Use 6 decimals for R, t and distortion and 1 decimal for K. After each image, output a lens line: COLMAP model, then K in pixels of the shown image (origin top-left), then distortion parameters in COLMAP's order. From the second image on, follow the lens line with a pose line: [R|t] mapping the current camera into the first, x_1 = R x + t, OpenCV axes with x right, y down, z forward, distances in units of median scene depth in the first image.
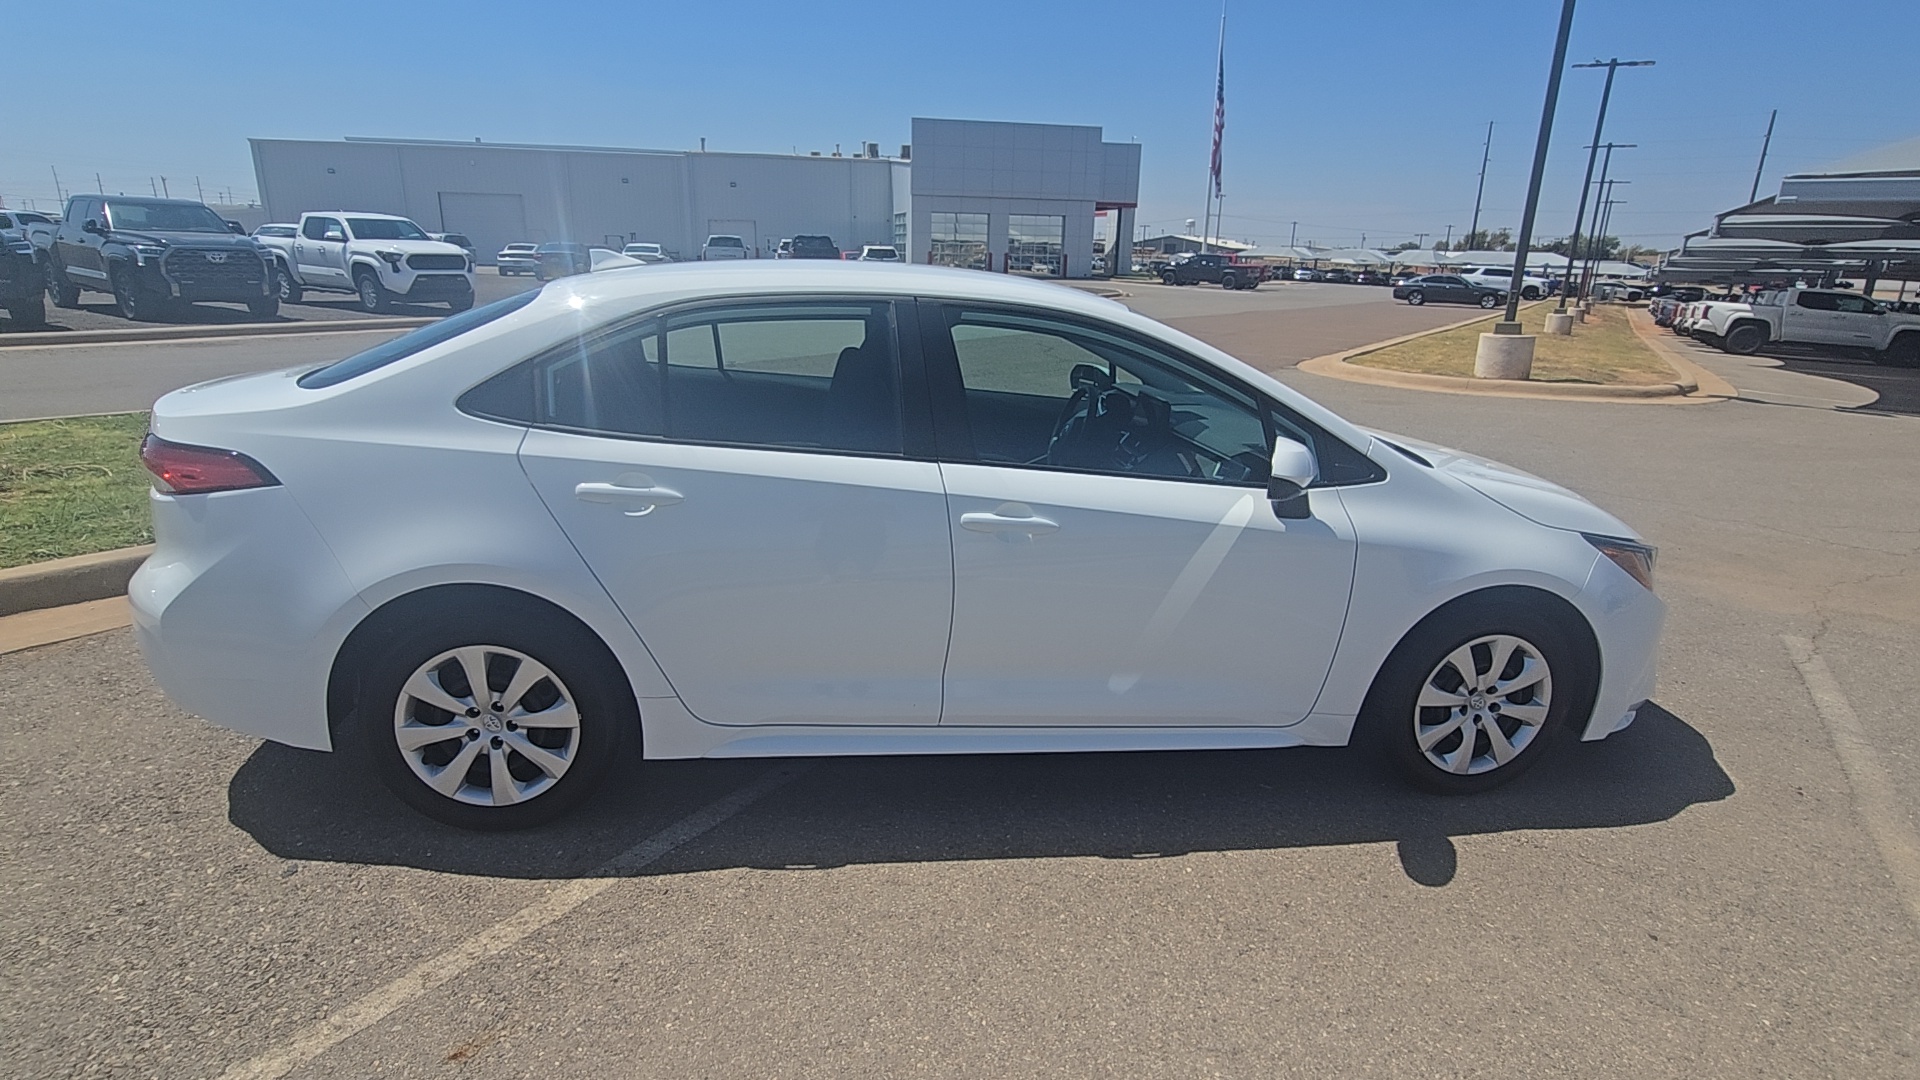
lens RADIAL K [[985.6, 0, 965.5], [0, 985.6, 552.6], [0, 0, 1]] dist [0.002383, -0.000949]
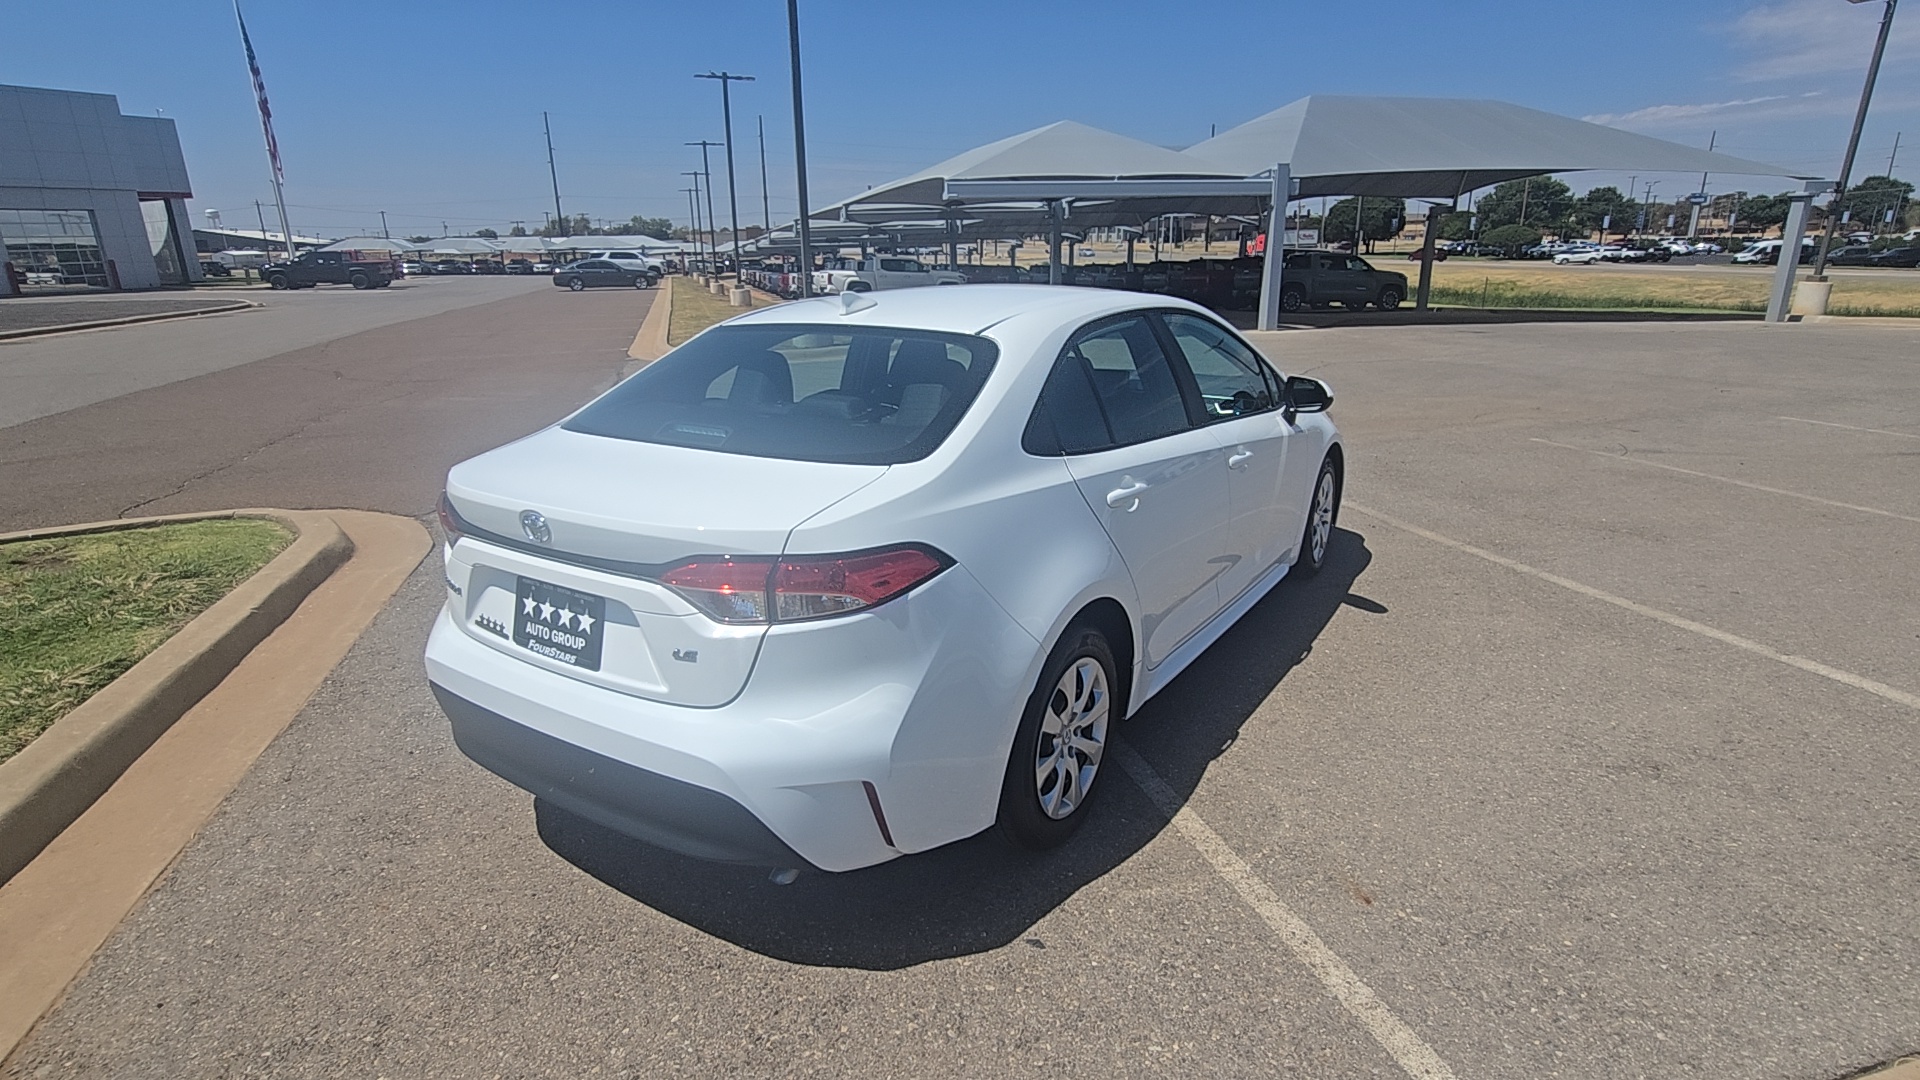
lens RADIAL K [[985.6, 0, 951.4], [0, 985.6, 552.2], [0, 0, 1]] dist [0.002383, -0.000949]
pose [[0.649080, -0.264873, 0.713118, -0.177888], [0.254963, 0.958952, 0.124116, -0.025717], [-0.716721, 0.101258, 0.689970, 0.045622]]
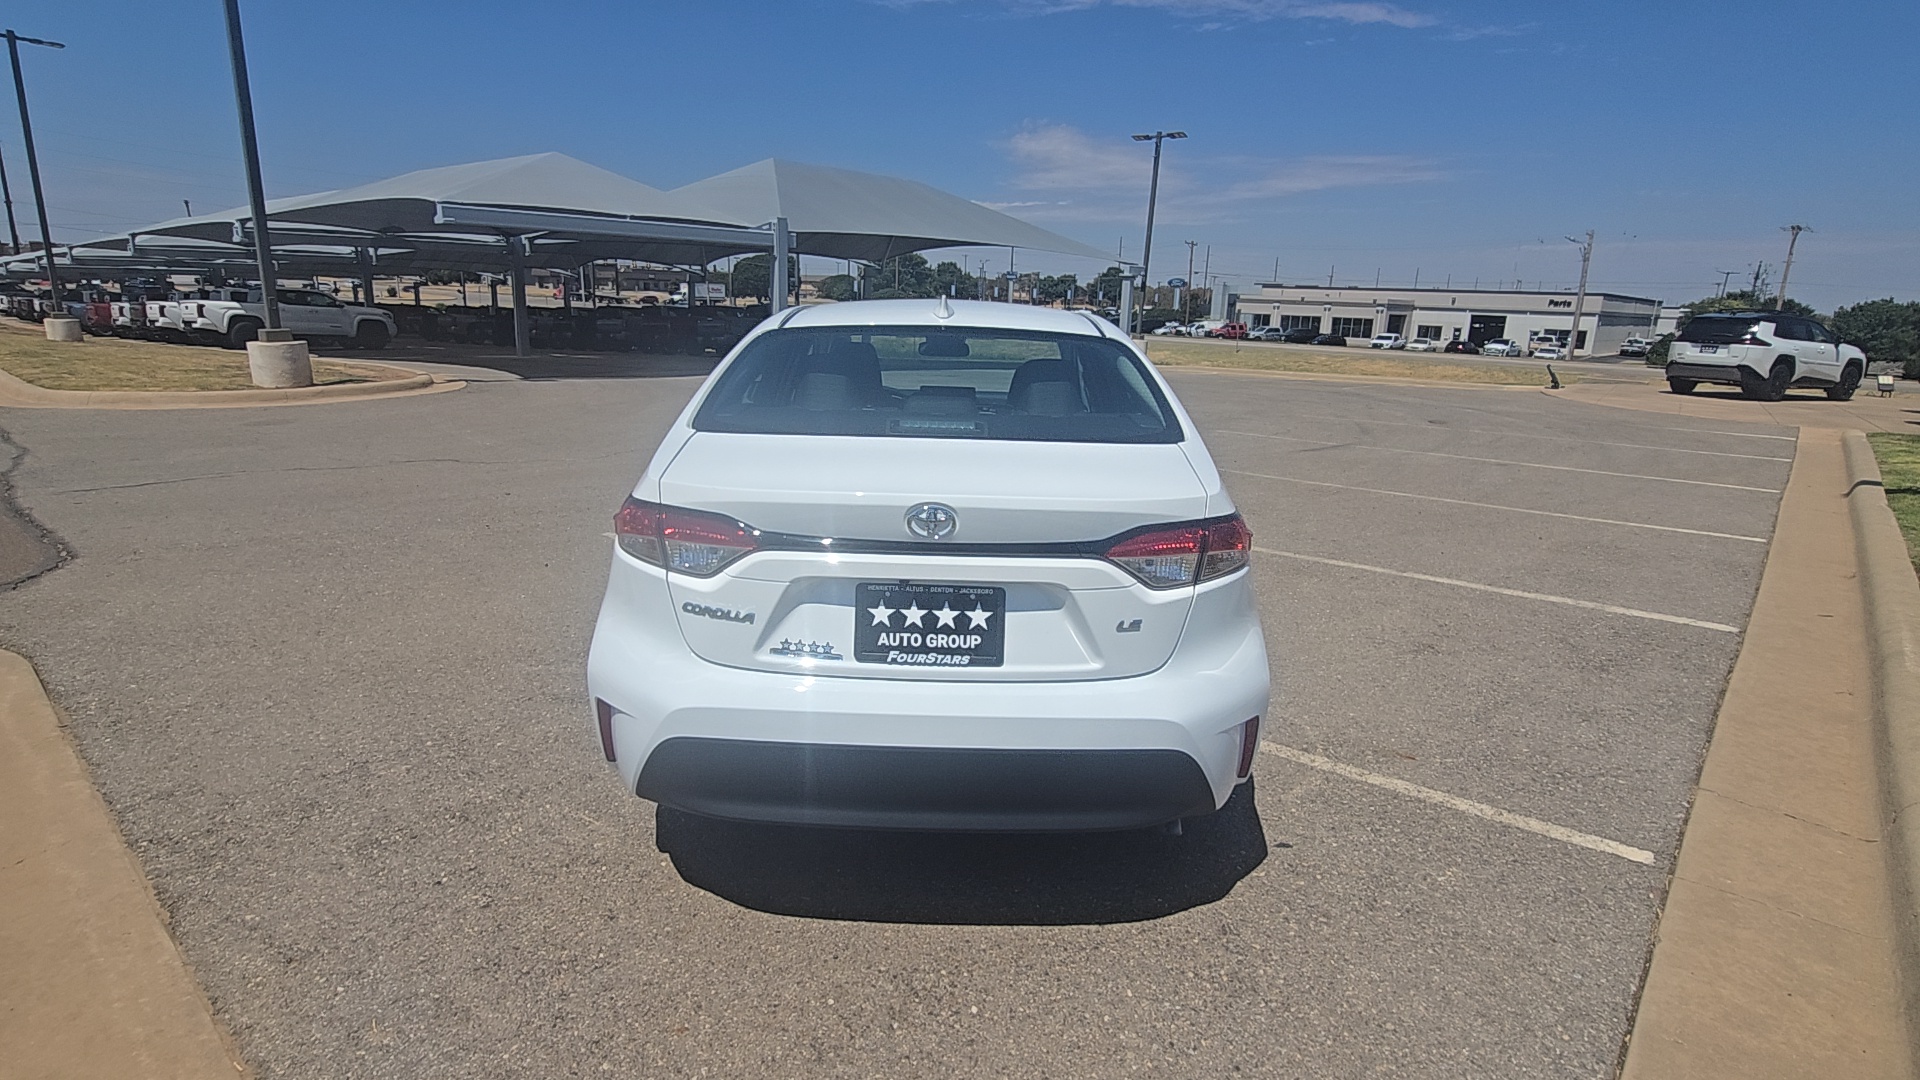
lens RADIAL K [[985.6, 0, 954.8], [0, 985.6, 554.2], [0, 0, 1]] dist [0.002383, -0.000949]
pose [[0.123154, -0.271678, 0.954476, -0.227521], [0.262126, 0.936545, 0.232753, -0.046832], [-0.957143, 0.221529, 0.186553, 0.135280]]
